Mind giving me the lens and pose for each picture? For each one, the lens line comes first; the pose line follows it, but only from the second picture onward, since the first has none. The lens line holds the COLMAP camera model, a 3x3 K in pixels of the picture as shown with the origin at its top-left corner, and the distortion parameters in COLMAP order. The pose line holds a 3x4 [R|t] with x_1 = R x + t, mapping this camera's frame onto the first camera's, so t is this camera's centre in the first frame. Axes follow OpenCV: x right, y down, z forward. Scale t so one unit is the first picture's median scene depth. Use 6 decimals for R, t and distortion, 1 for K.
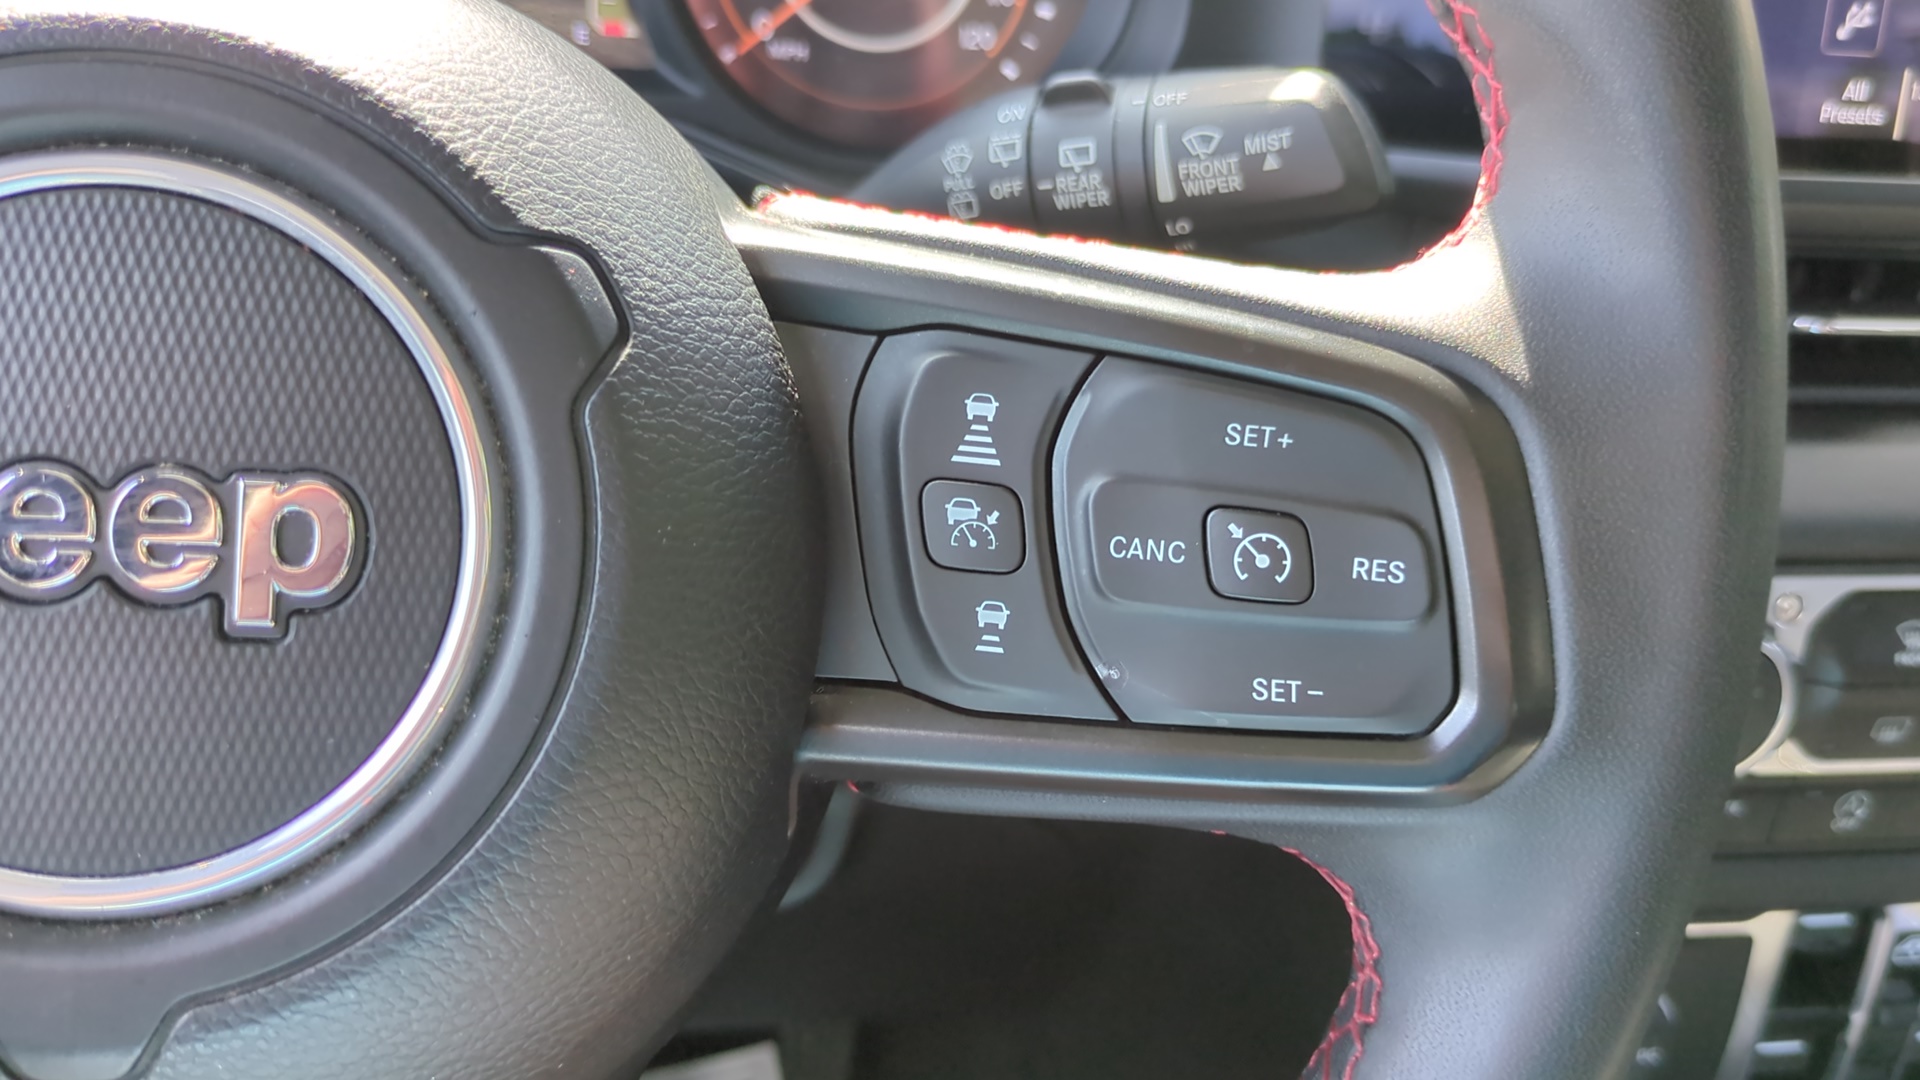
lens RADIAL K [[1620.1, 0, 958.3], [0, 1620.1, 529.4], [0, 0, 1]] dist [0.023866, -0.044016]
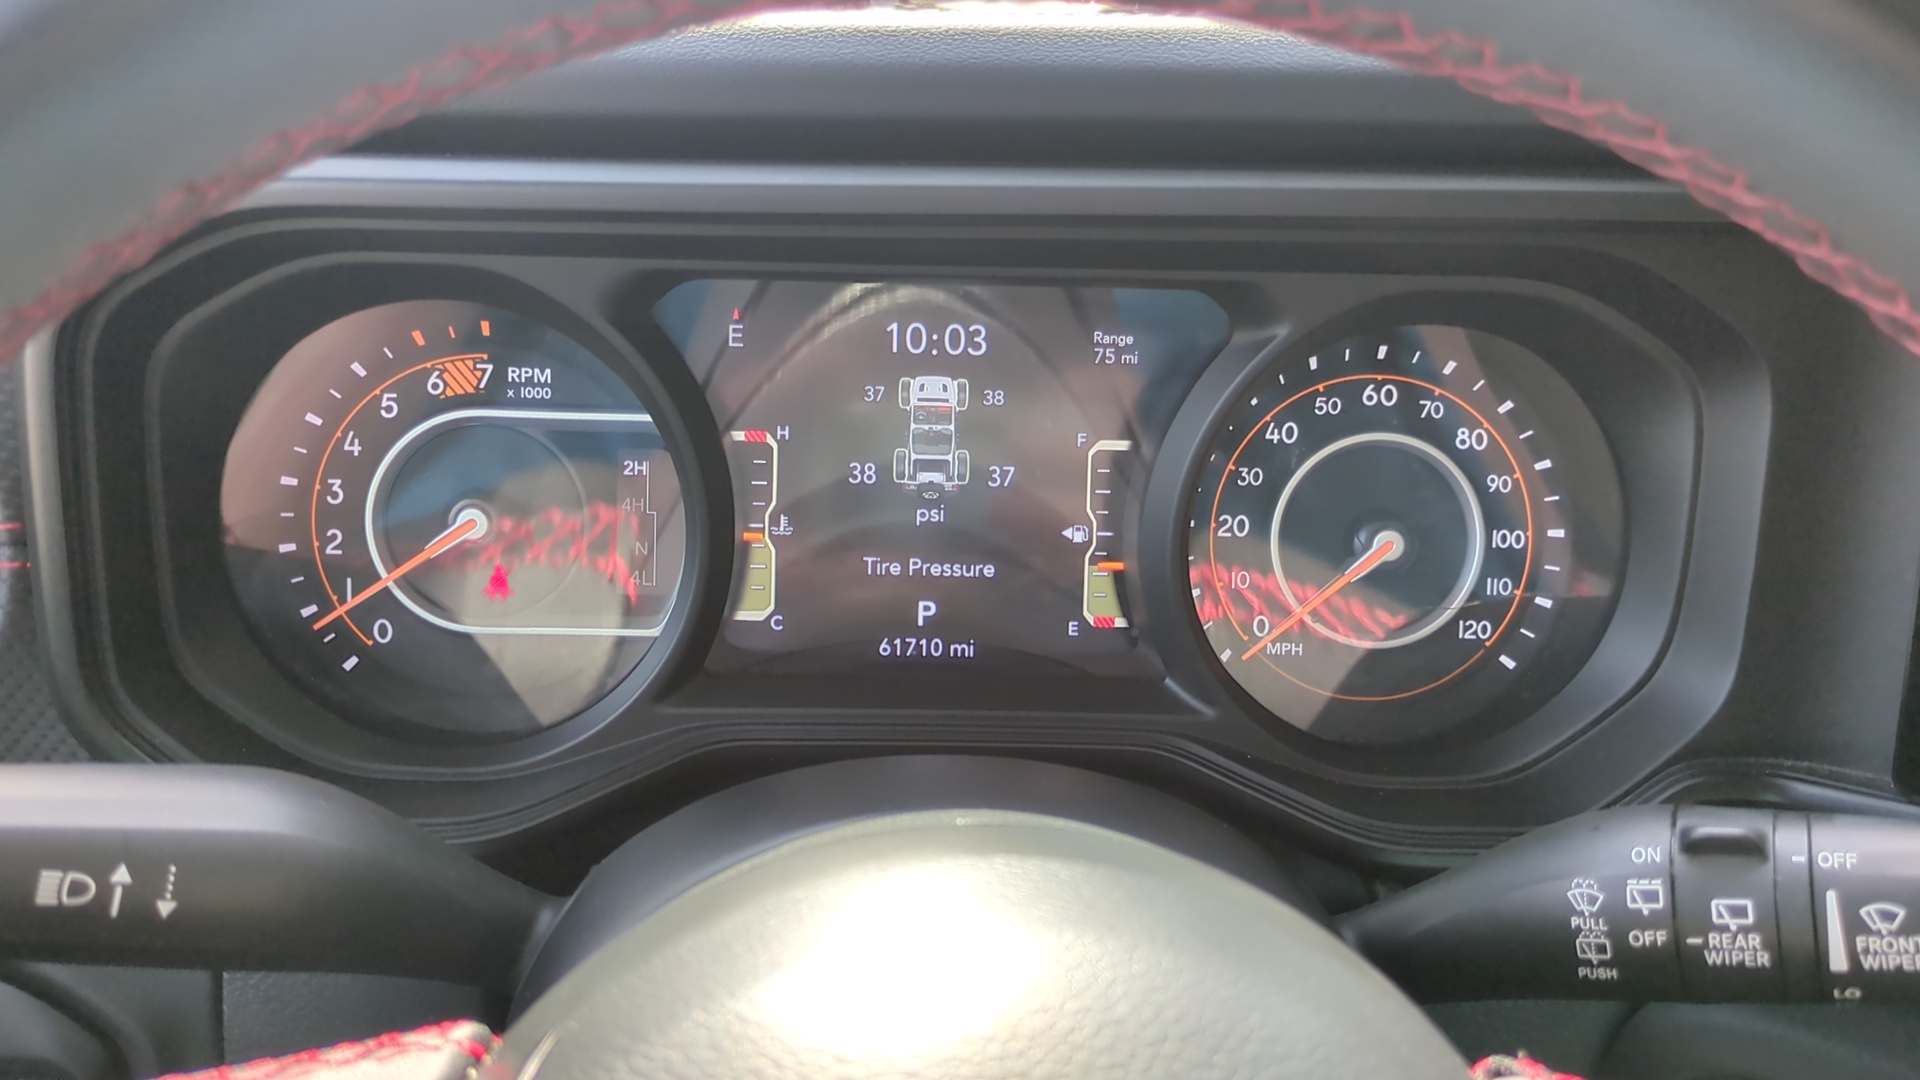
lens RADIAL K [[1620.1, 0, 971.0], [0, 1620.1, 555.0], [0, 0, 1]] dist [0.023866, -0.044016]
pose [[0.995134, -0.005479, -0.098373, -0.279323], [-0.006598, 0.992505, -0.122023, -0.323237], [0.098305, 0.122078, 0.987640, -0.012517]]
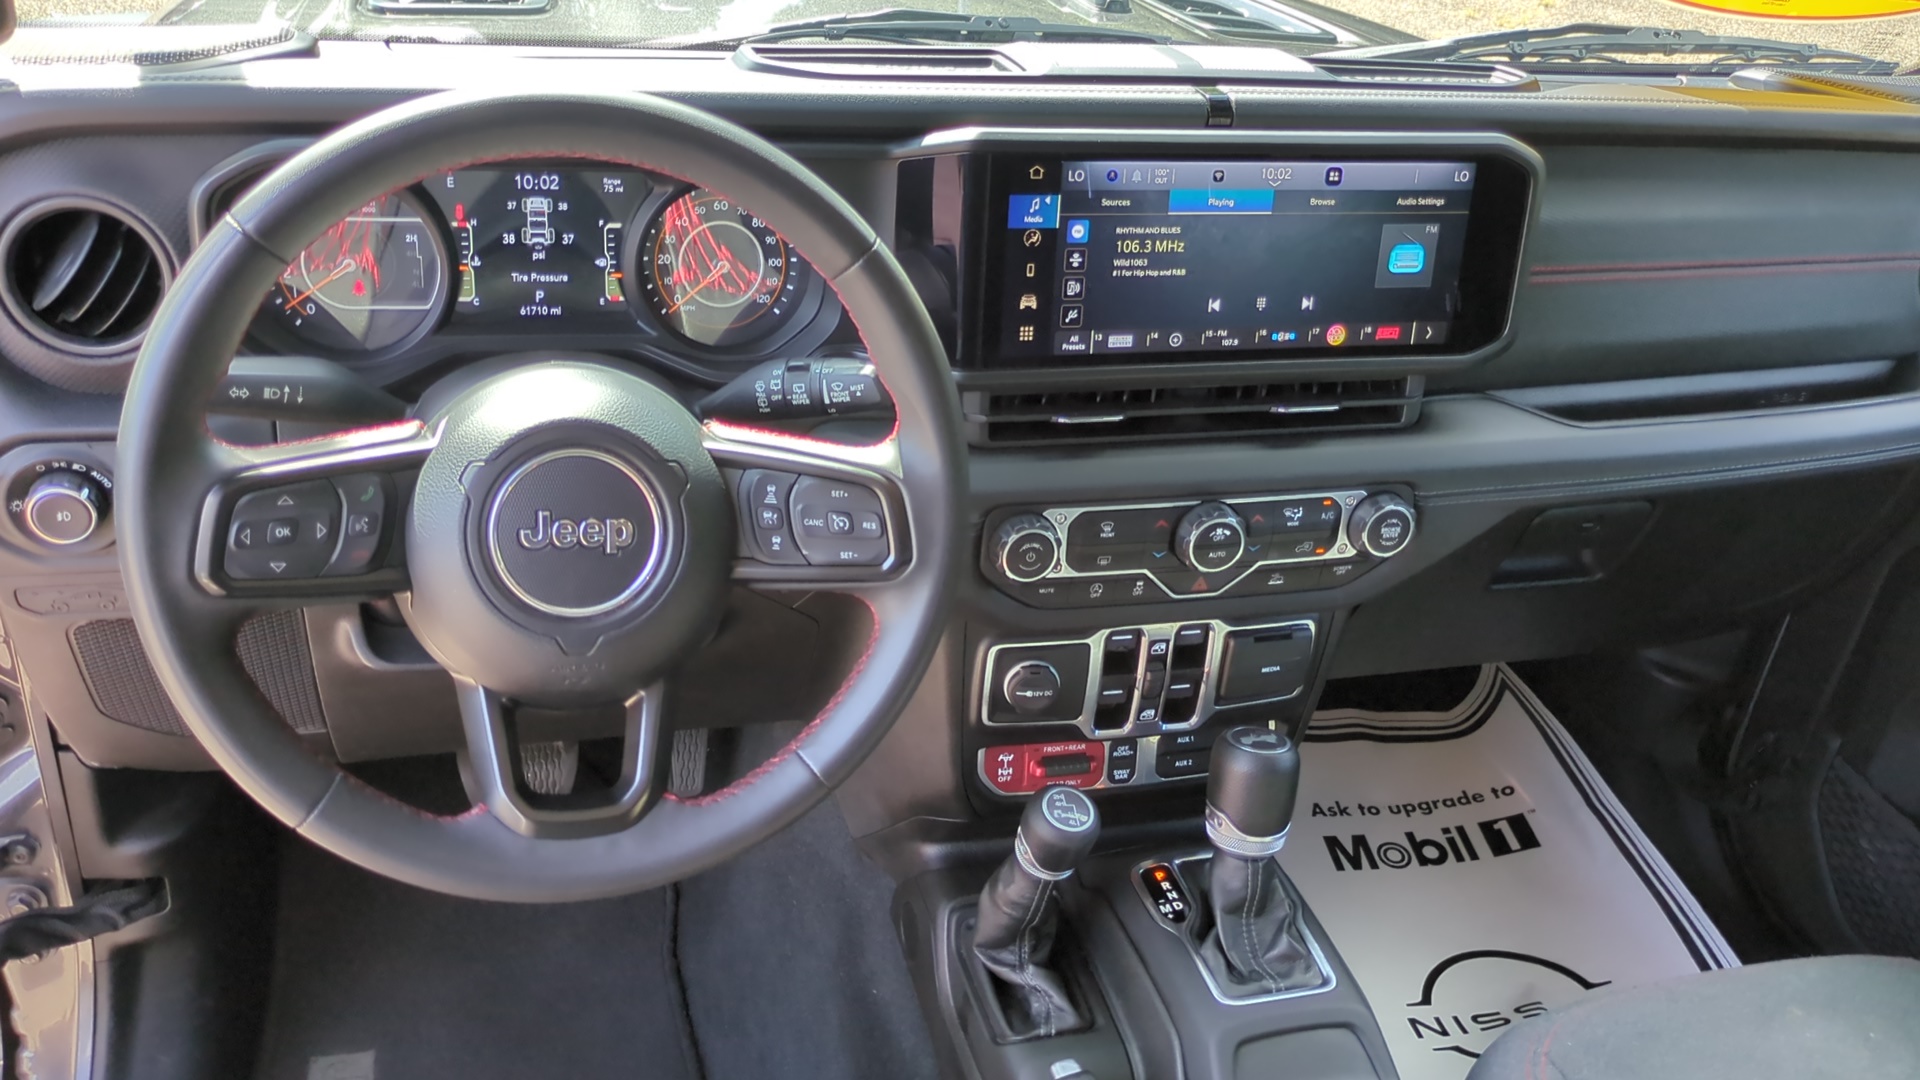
lens RADIAL K [[1620.1, 0, 953.6], [0, 1620.1, 530.8], [0, 0, 1]] dist [0.023866, -0.044016]
pose [[0.992057, -0.038328, 0.119805, -0.016375], [0.028627, 0.996248, 0.081667, -0.205221], [-0.122485, -0.077589, 0.989433, -2.177616]]
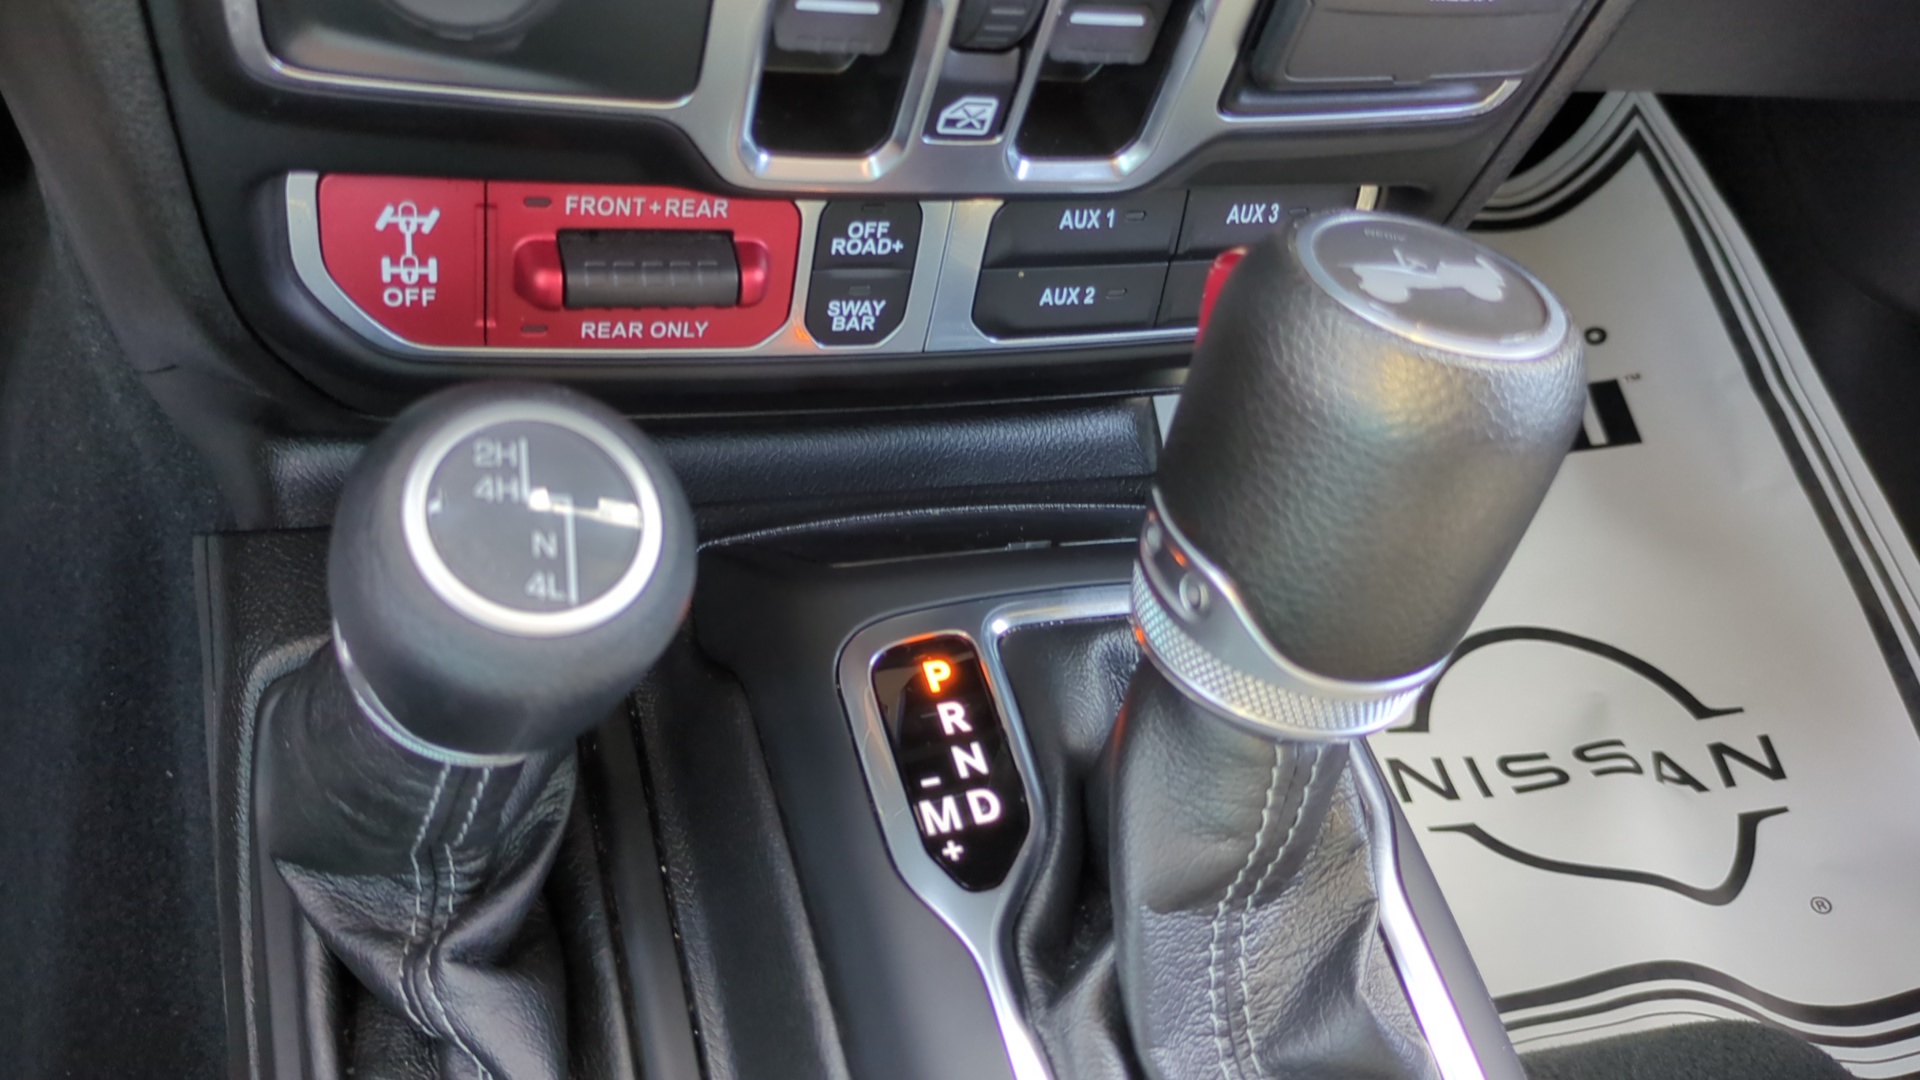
lens RADIAL K [[1620.1, 0, 963.2], [0, 1620.1, 525.3], [0, 0, 1]] dist [0.023866, -0.044016]
pose [[0.974388, 0.008037, 0.224729, 0.676706], [-0.105331, 0.899262, 0.424539, 0.373781], [-0.198678, -0.437337, 0.877076, 0.622078]]
